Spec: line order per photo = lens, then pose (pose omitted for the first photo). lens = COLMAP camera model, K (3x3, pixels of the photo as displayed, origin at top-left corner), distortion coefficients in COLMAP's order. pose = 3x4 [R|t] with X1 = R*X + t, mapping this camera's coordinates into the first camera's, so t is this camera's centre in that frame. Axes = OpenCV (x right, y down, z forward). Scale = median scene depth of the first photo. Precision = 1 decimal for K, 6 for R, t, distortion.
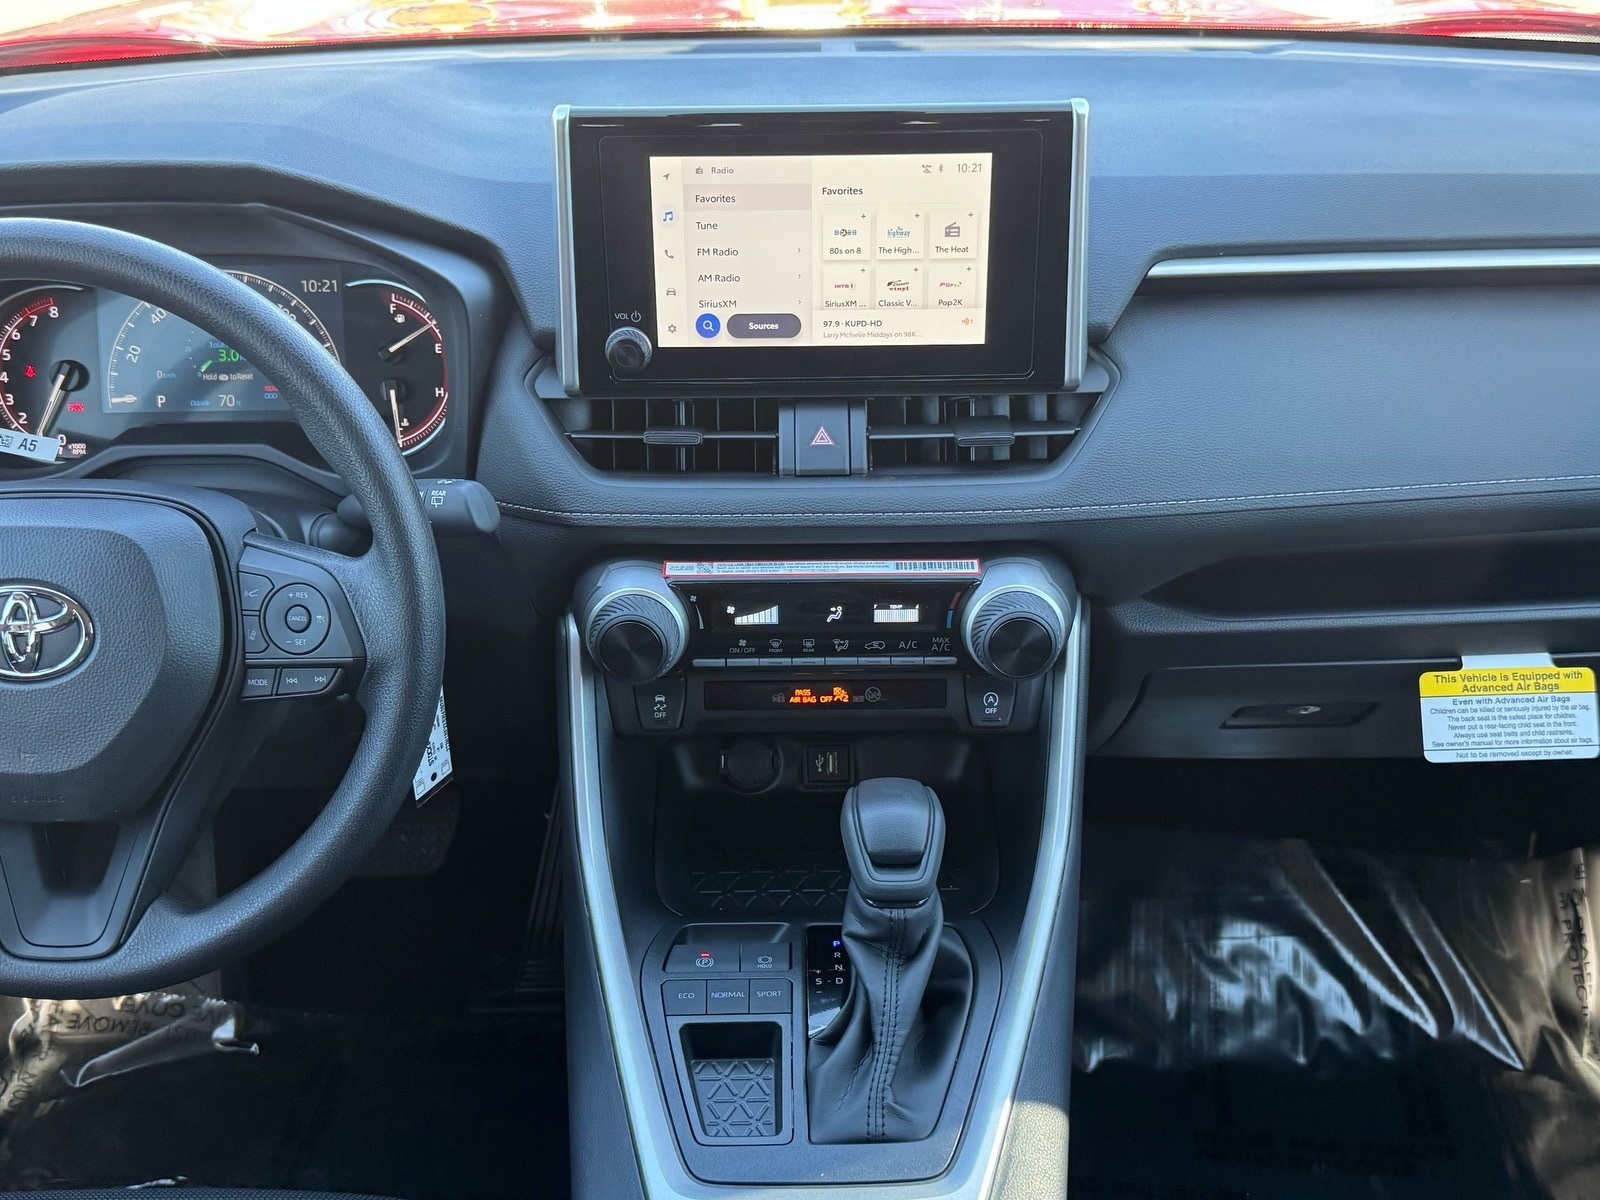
lens RADIAL K [[1734.8, 0, 794.5], [0, 1734.8, 600.3], [0, 0, 1]] dist [0.184074, -0.450736]
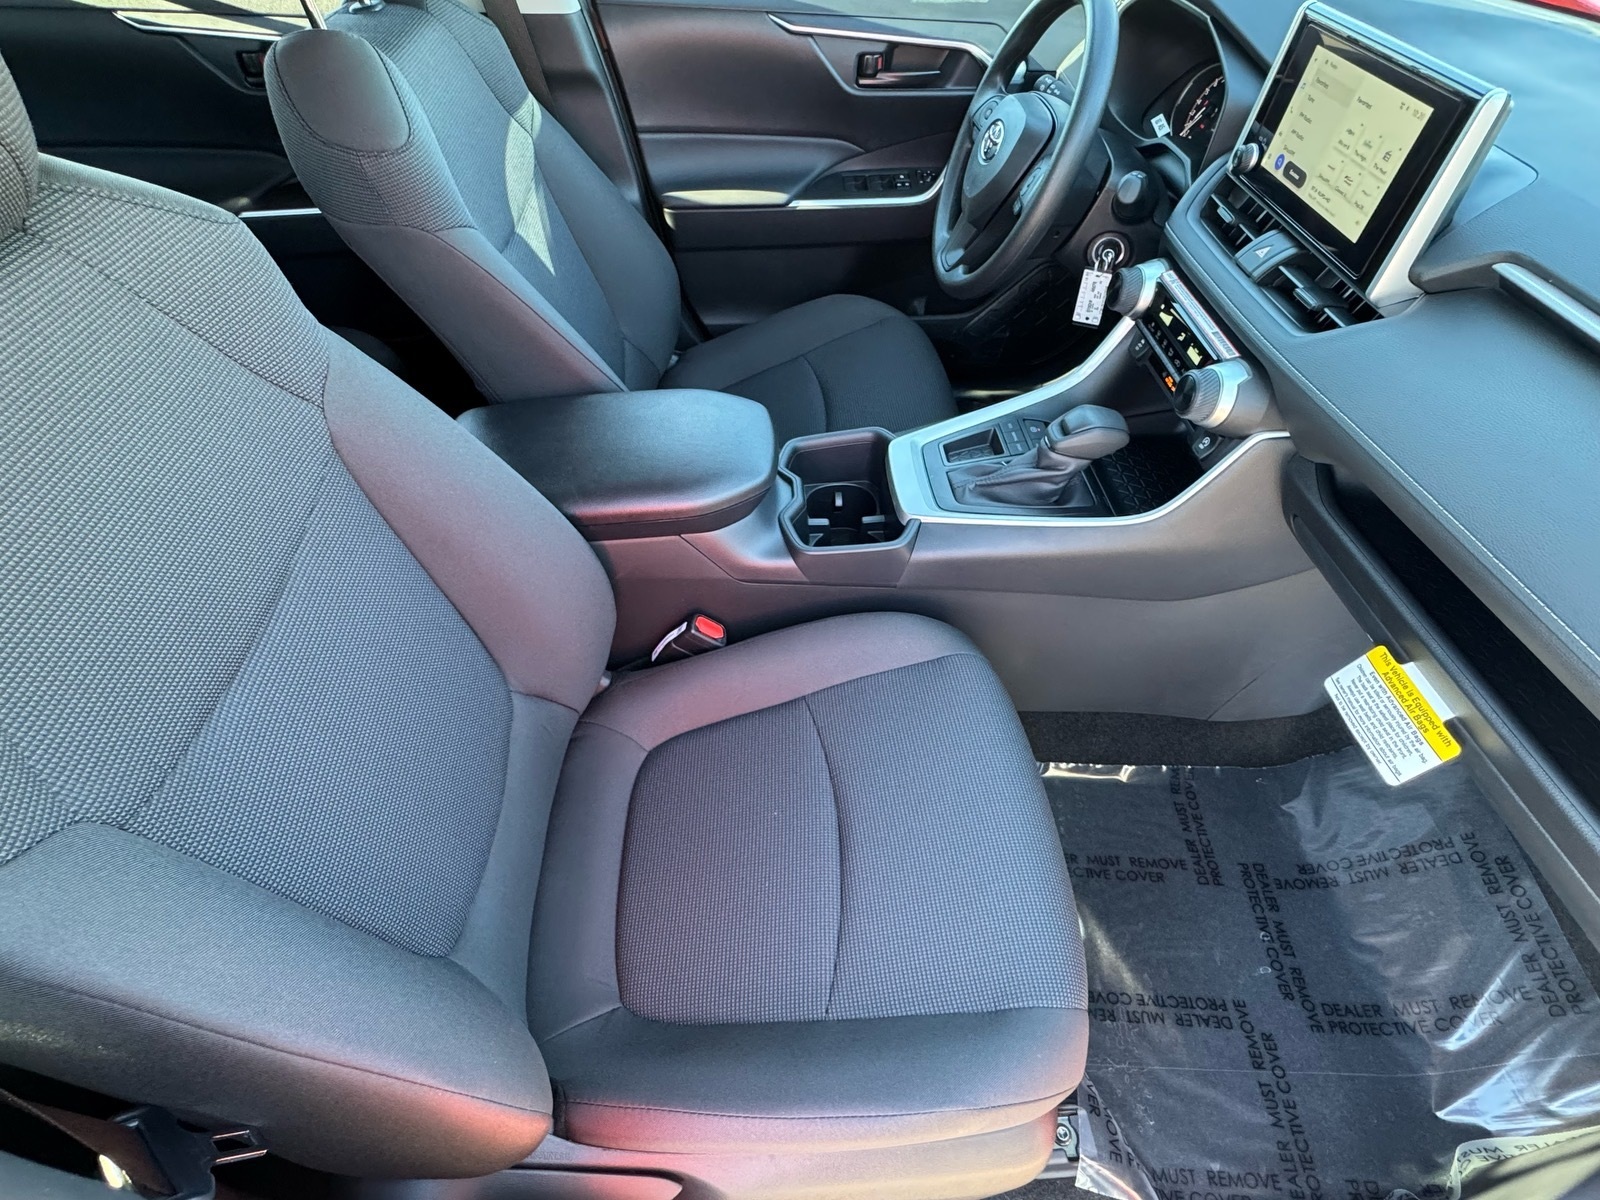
lens RADIAL K [[837.5, 0, 793.9], [0, 837.5, 593.0], [0, 0, 1]] dist [0.003368, -0.000323]
pose [[0.046405, 0.726082, -0.686040, 0.800451], [-0.479301, 0.618743, 0.622436, -0.177650], [0.876423, 0.299936, 0.376725, 0.384868]]
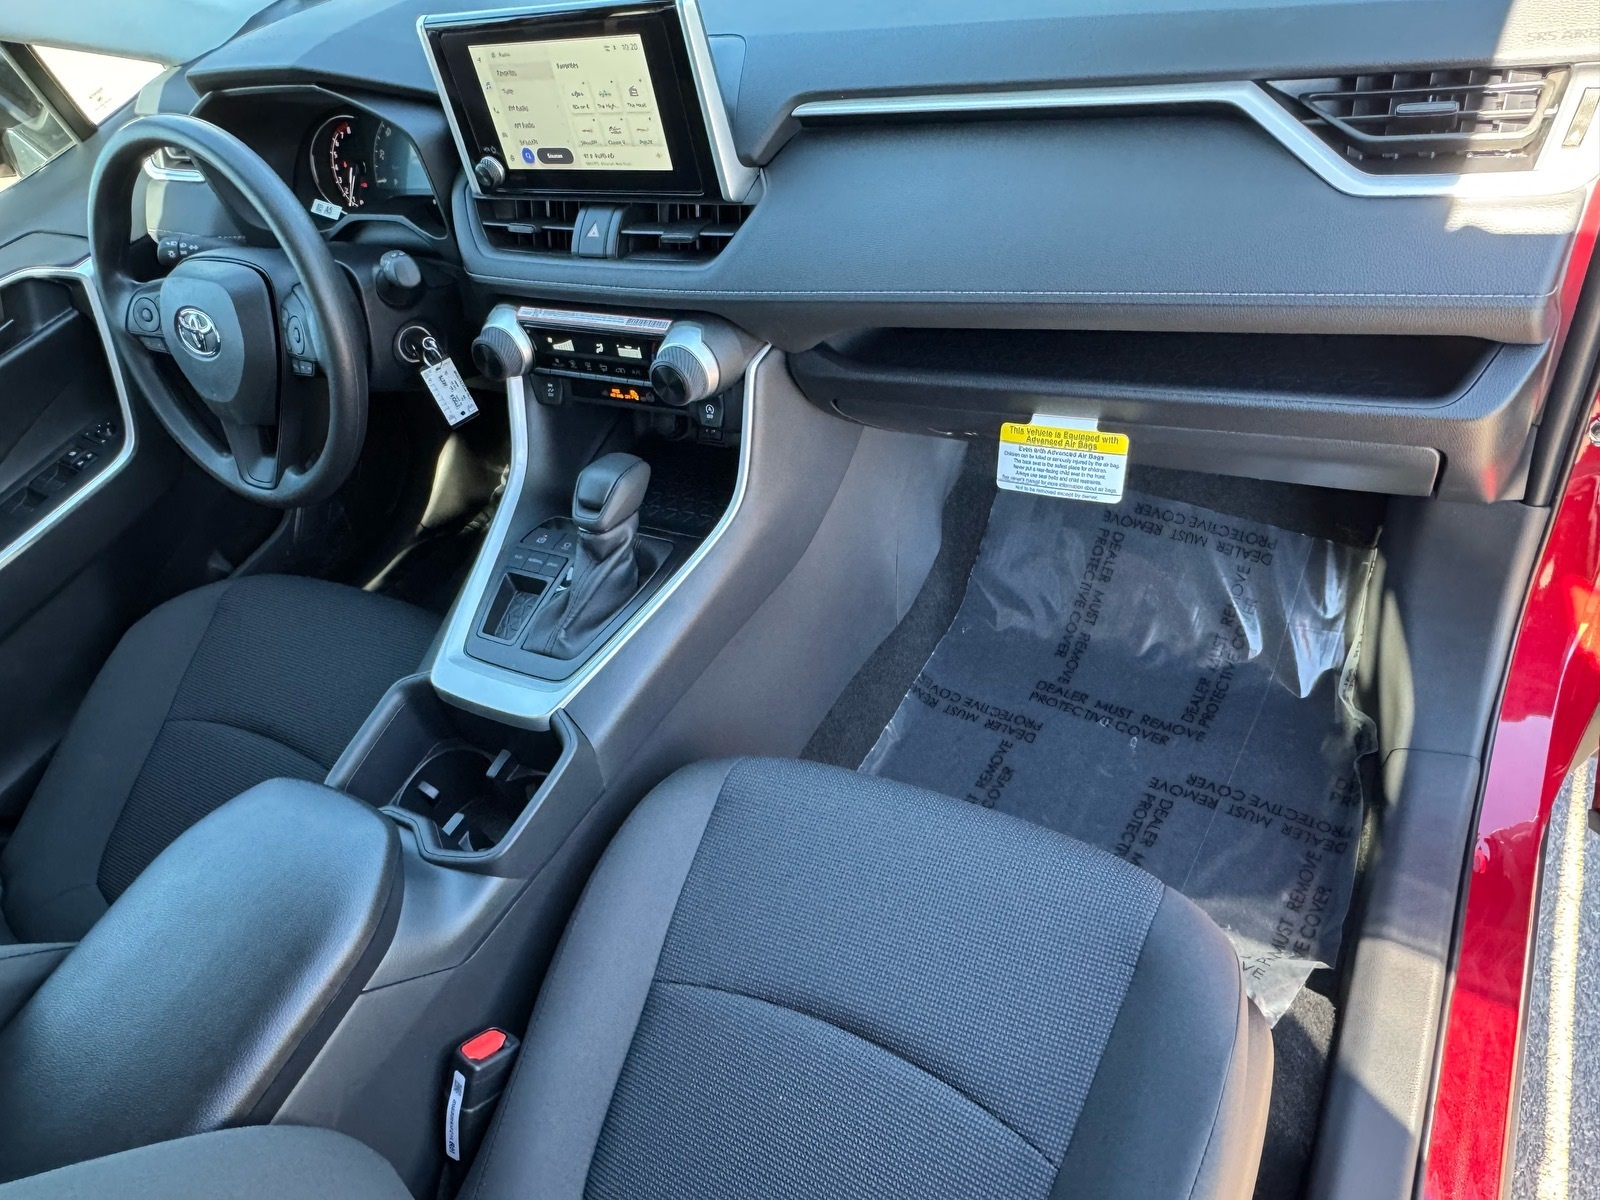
lens RADIAL K [[1096.5, 0, 776.9], [0, 1096.5, 592.3], [0, 0, 1]] dist [-0.002601, 0.003989]
pose [[0.849265, 0.204001, -0.486962, 0.696535], [-0.025939, 0.937344, 0.347439, -0.136054], [0.527329, -0.282436, 0.801345, 0.207625]]
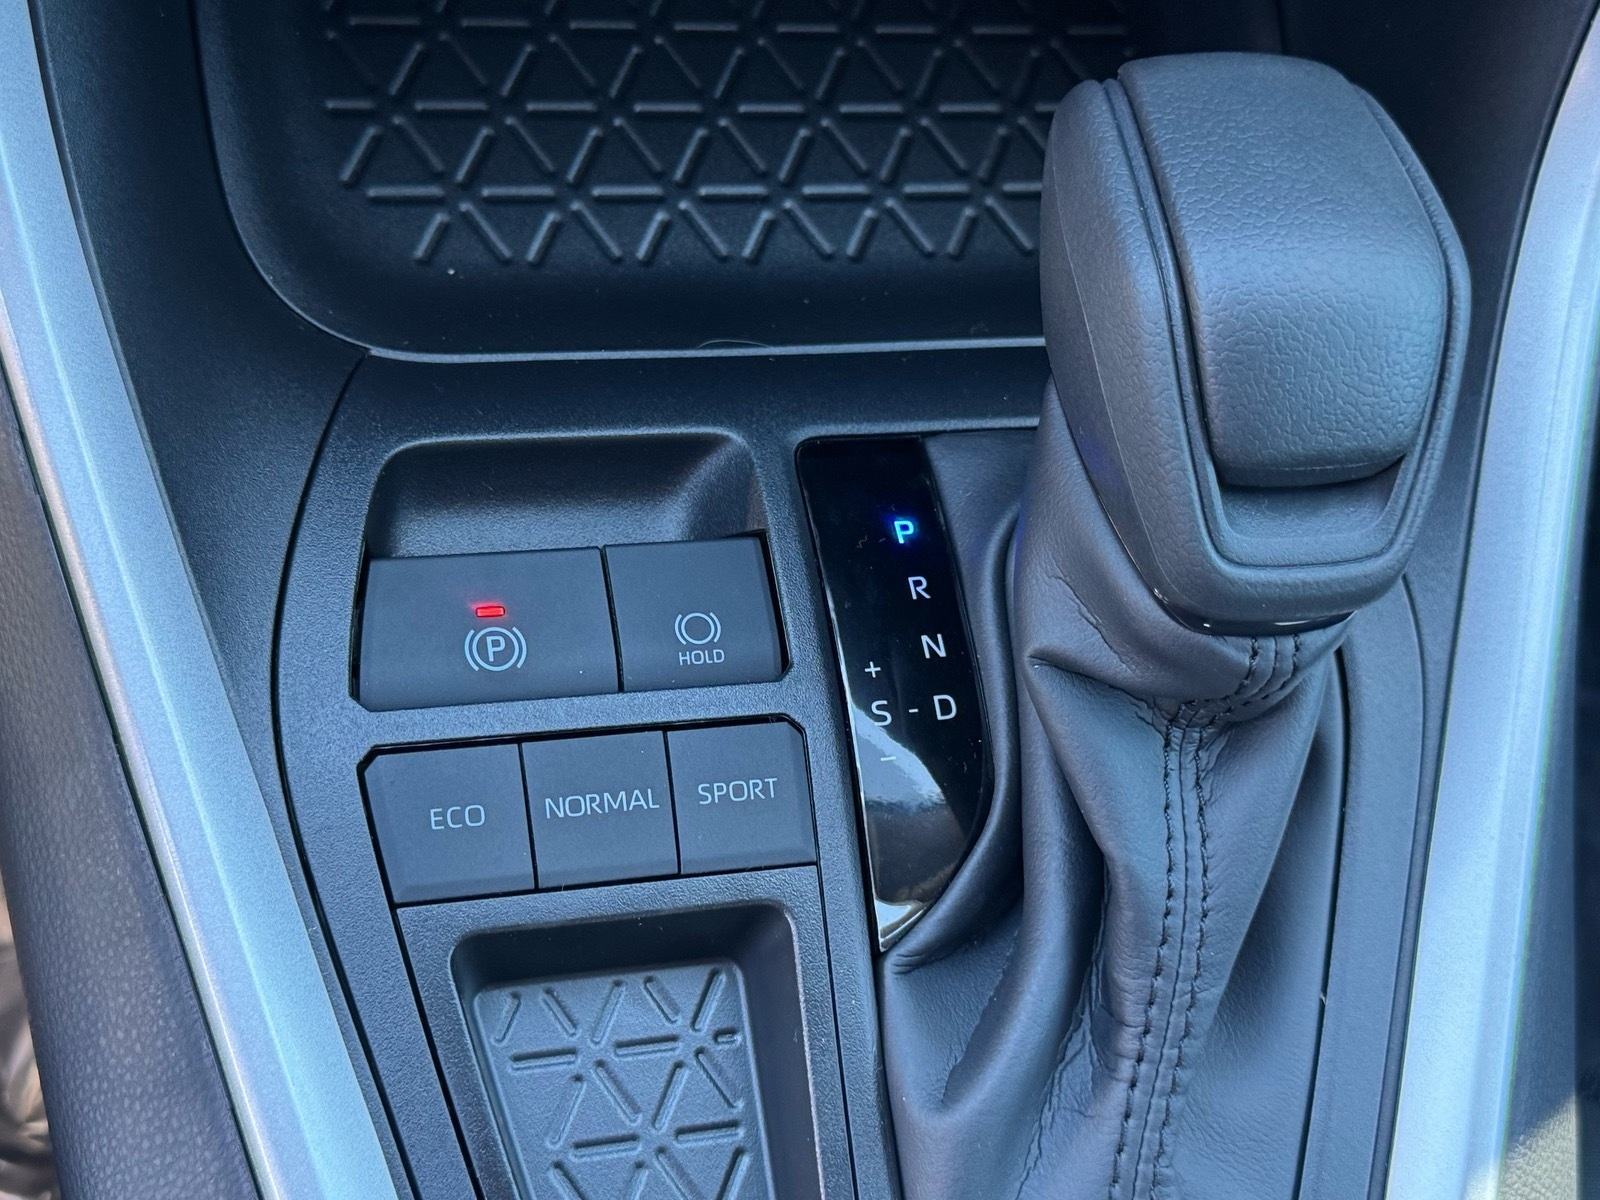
lens RADIAL K [[2142.4, 0, 800.0], [0, 2142.4, 600.0], [0, 0, 1]] dist [-0.003622, -0.002576]
pose [[0.957548, -0.047898, 0.284267, -0.101212], [-0.144655, 0.773124, 0.617539, -0.024380], [-0.249353, -0.632444, 0.733374, 0.717314]]
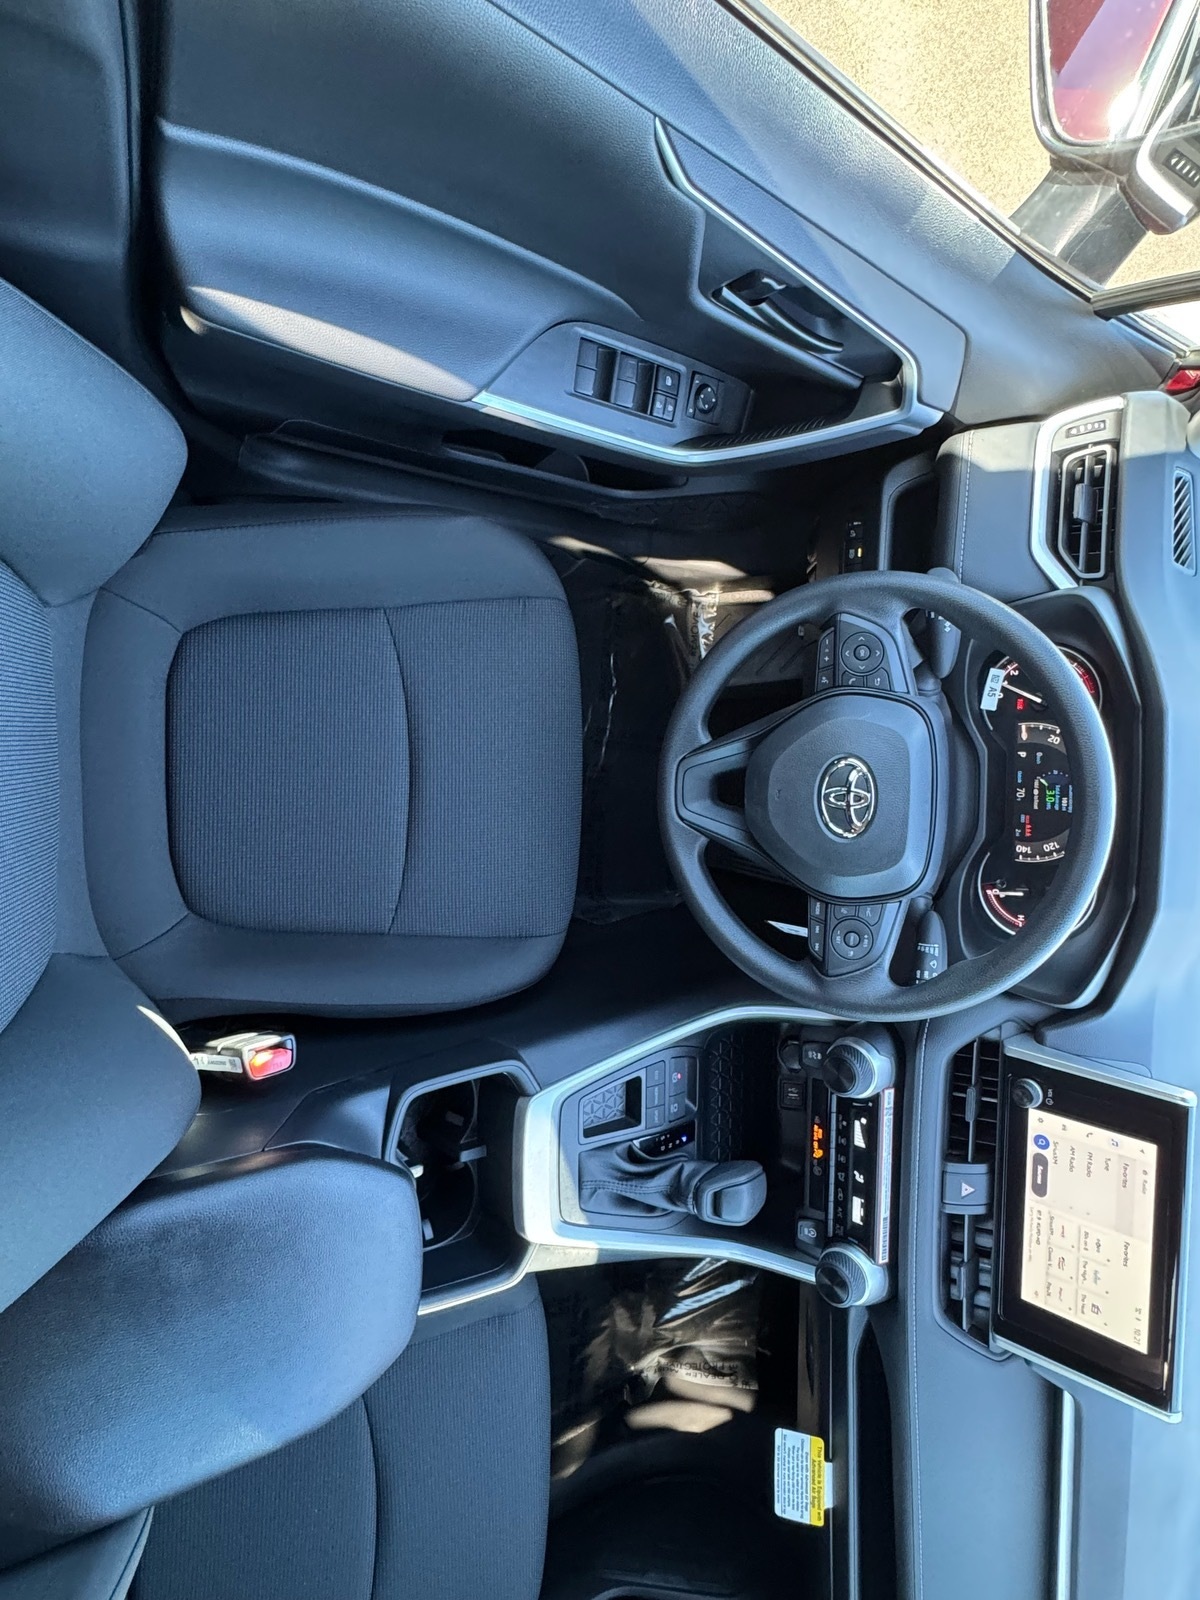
lens RADIAL K [[878.4, 0, 596.1], [0, 878.4, 788.0], [0, 0, 1]] dist [-0.004315, 0.000932]
pose [[-0.021335, 0.998280, 0.054610, -0.415897], [-0.915948, -0.041411, 0.399155, -0.087293], [0.400730, -0.041504, 0.915256, 0.081063]]
